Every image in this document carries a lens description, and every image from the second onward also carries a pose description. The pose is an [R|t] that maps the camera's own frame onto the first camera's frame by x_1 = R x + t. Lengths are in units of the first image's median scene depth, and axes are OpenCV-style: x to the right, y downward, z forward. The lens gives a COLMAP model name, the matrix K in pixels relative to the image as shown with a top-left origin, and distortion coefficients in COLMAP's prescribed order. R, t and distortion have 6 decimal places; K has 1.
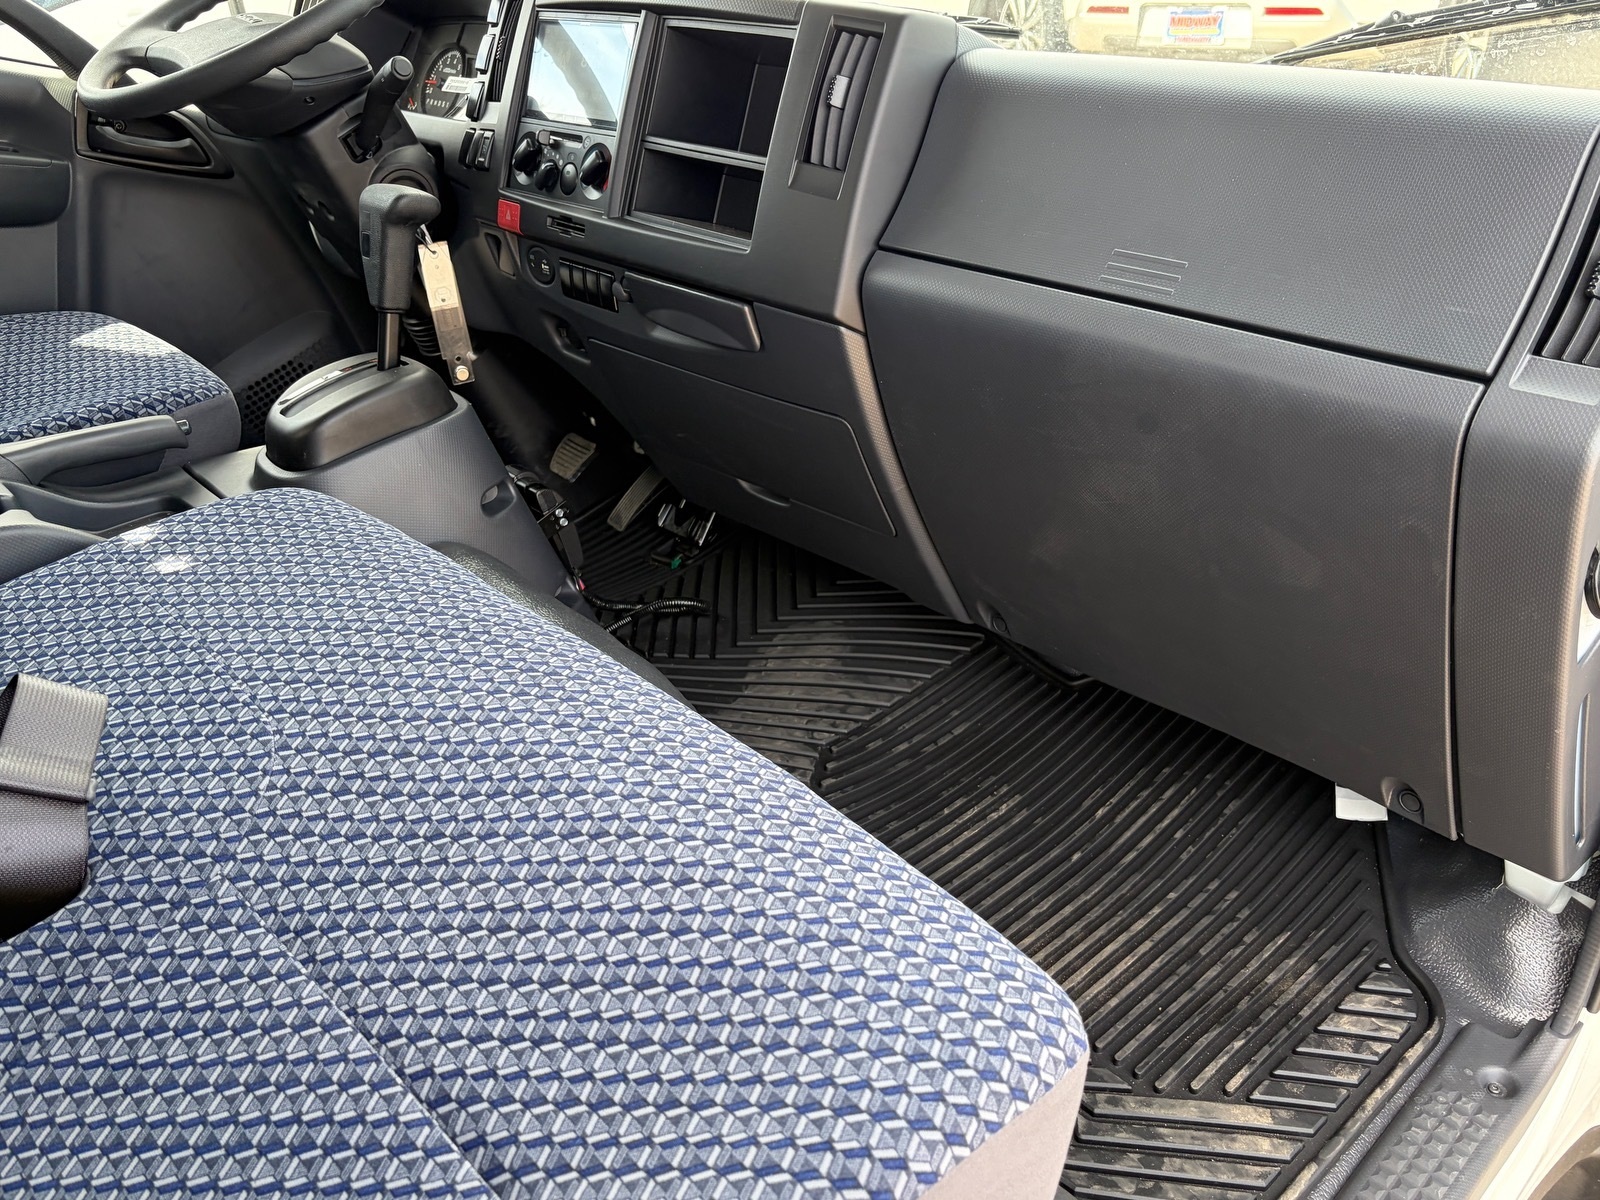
lens RADIAL K [[1306.8, 0, 836.3], [0, 1306.8, 595.5], [0, 0, 1]] dist [0.092944, -0.107756]
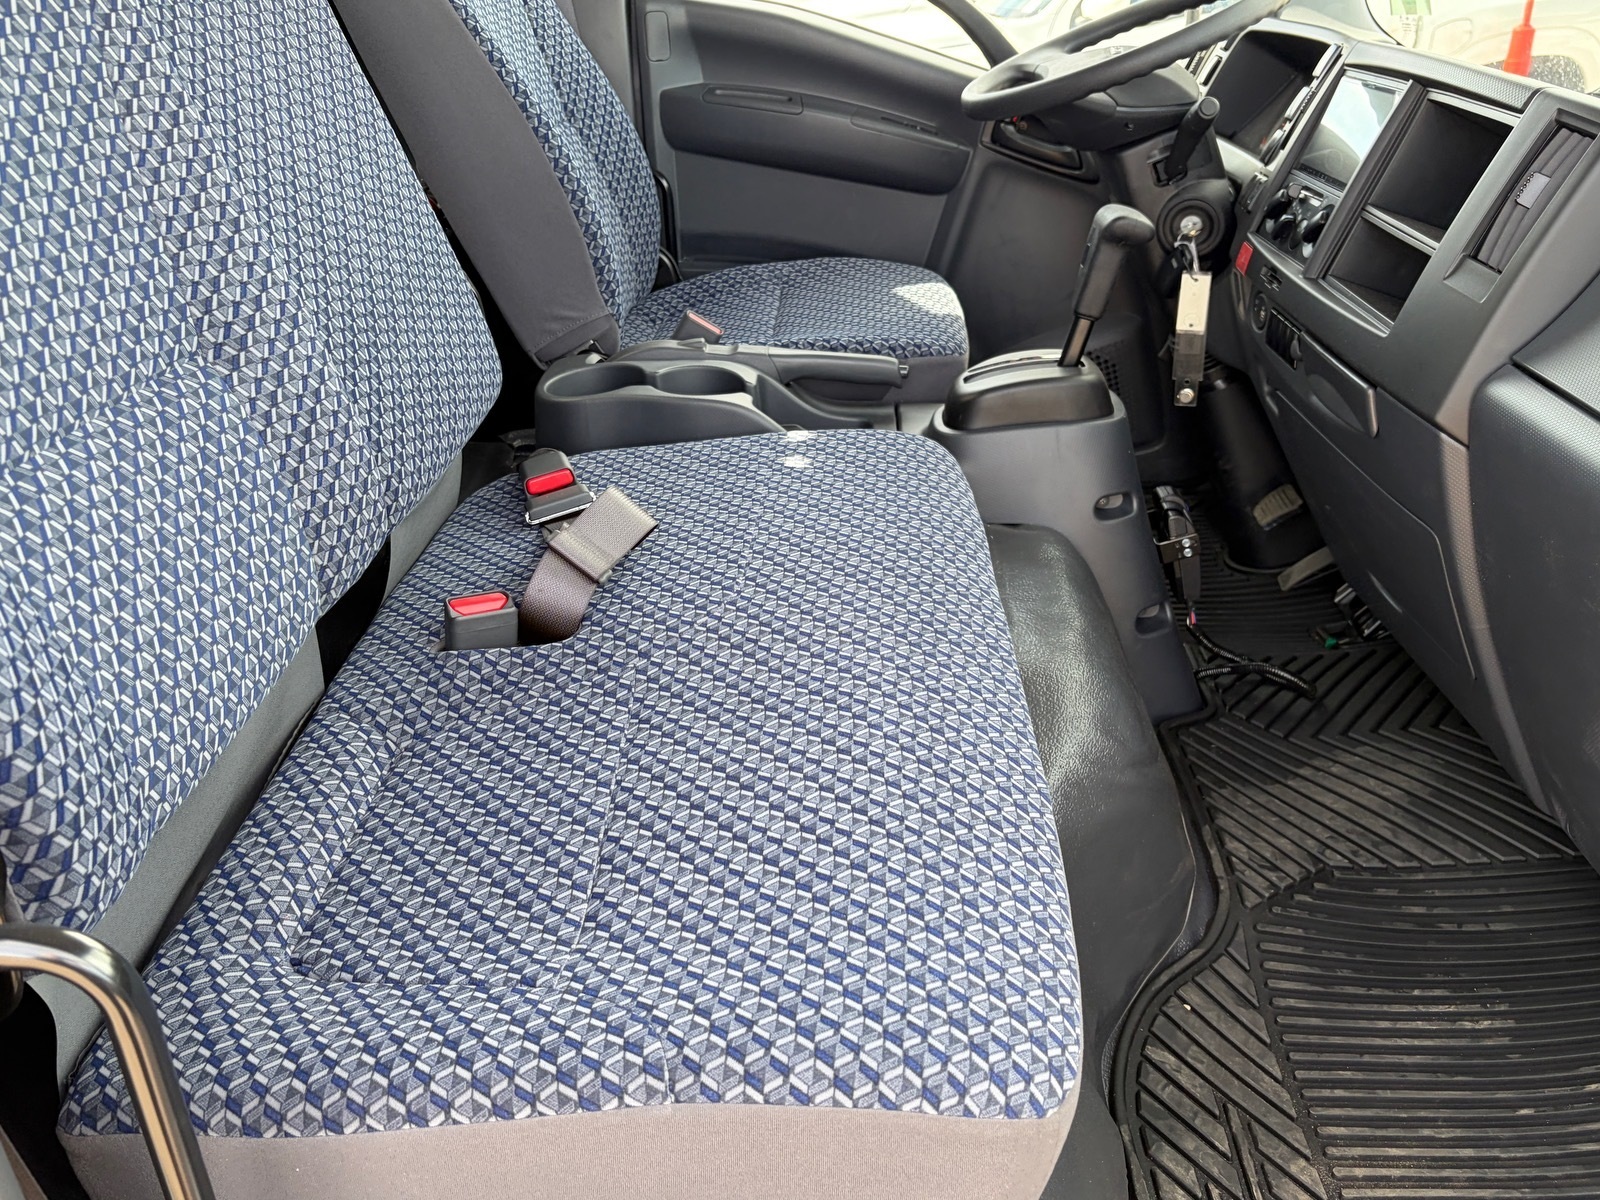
lens RADIAL K [[1306.8, 0, 836.3], [0, 1306.8, 595.5], [0, 0, 1]] dist [0.092944, -0.107756]
pose [[0.742703, 0.349101, -0.571419, 0.225626], [-0.361421, 0.927364, 0.096803, -0.030496], [0.563708, 0.134627, 0.814929, 0.013573]]
